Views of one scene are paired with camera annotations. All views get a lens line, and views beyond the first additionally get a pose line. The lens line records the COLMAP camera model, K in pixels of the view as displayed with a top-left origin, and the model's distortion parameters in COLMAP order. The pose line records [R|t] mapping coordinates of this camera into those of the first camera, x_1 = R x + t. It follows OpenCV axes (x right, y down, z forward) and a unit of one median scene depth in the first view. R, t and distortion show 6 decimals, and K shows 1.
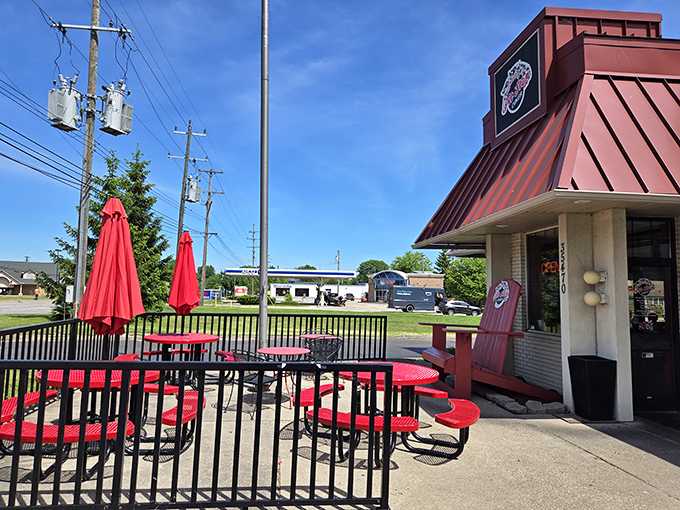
lens RADIAL K [[456.4, 0, 338.8], [0, 456.4, 254.7], [0, 0, 1]] dist [-0.000088, 0.000041]
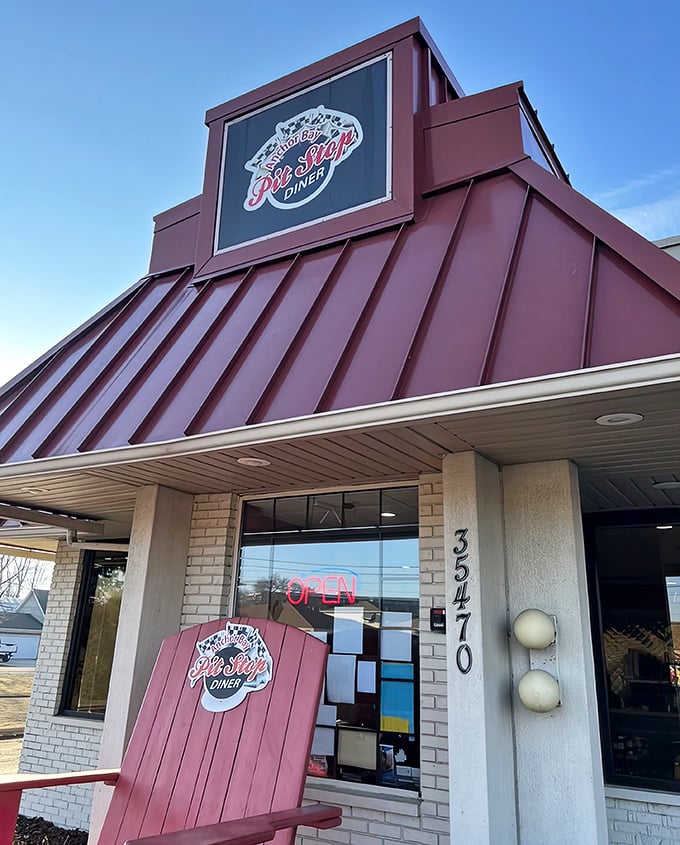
lens RADIAL K [[651.6, 0, 339.4], [0, 651.6, 421.1], [0, 0, 1]] dist [0.010529, 0.002084]
pose [[0.587800, 0.265100, 0.764338, 0.001071], [-0.096038, 0.960971, -0.259443, 0.031722], [-0.803286, 0.079095, 0.590319, 0.643225]]
